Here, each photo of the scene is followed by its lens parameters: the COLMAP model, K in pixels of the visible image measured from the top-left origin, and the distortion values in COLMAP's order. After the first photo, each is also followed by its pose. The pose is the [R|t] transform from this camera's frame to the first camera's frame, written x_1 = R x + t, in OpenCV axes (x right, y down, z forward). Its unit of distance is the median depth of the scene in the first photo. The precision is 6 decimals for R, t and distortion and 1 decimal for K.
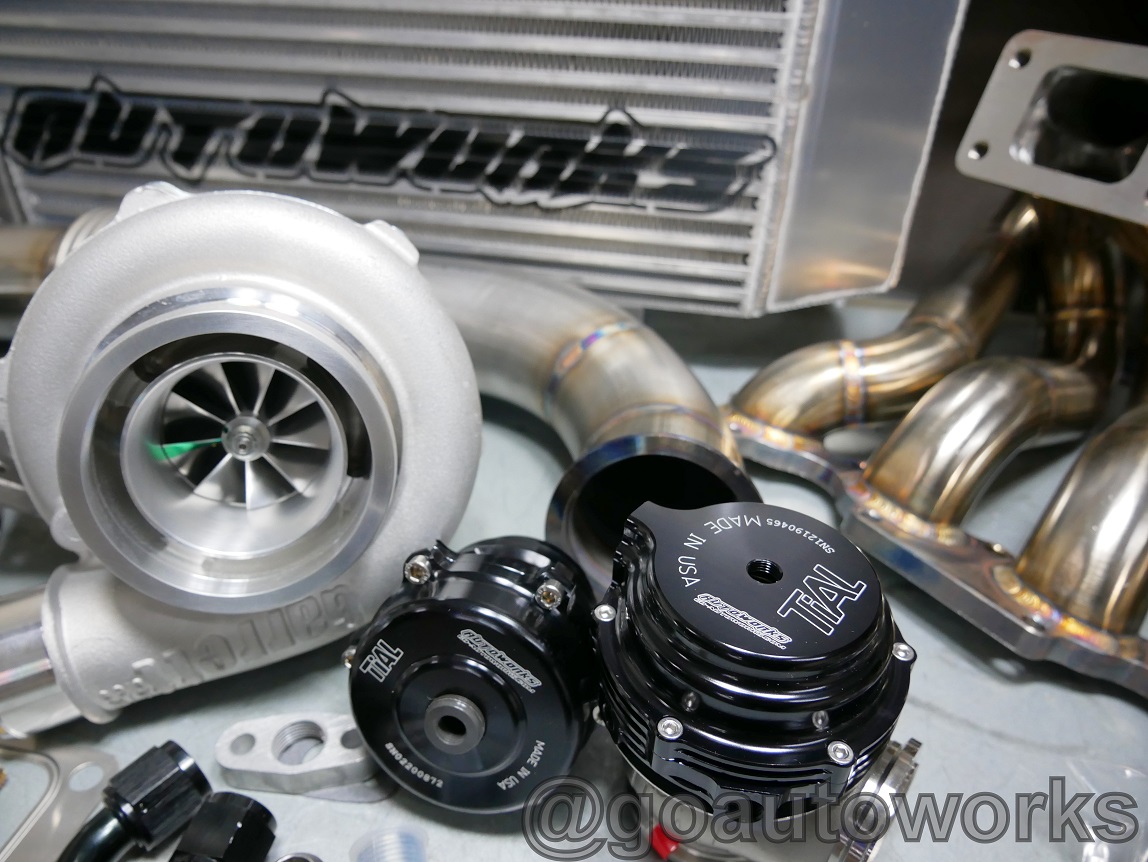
lens RADIAL K [[819.5, 0, 574.0], [0, 819.5, 431.0], [0, 0, 1]] dist [-0.025654, 0.004364]
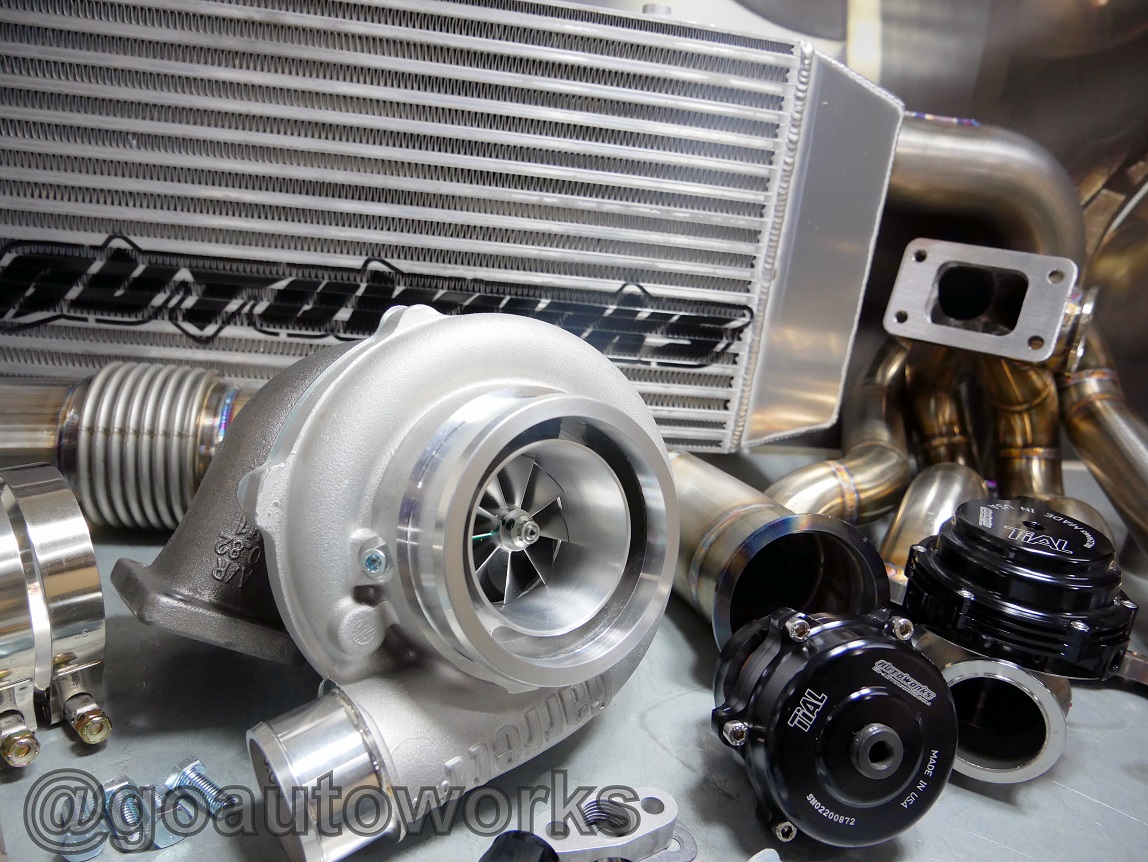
lens RADIAL K [[855.9, 0, 574.0], [0, 855.9, 431.0], [0, 0, 1]] dist [-0.034651, 0.004243]
pose [[0.935611, -0.026192, 0.352059, -0.470687], [0.108626, 0.970221, -0.216498, 0.081452], [-0.335905, 0.240801, 0.910595, -0.070434]]
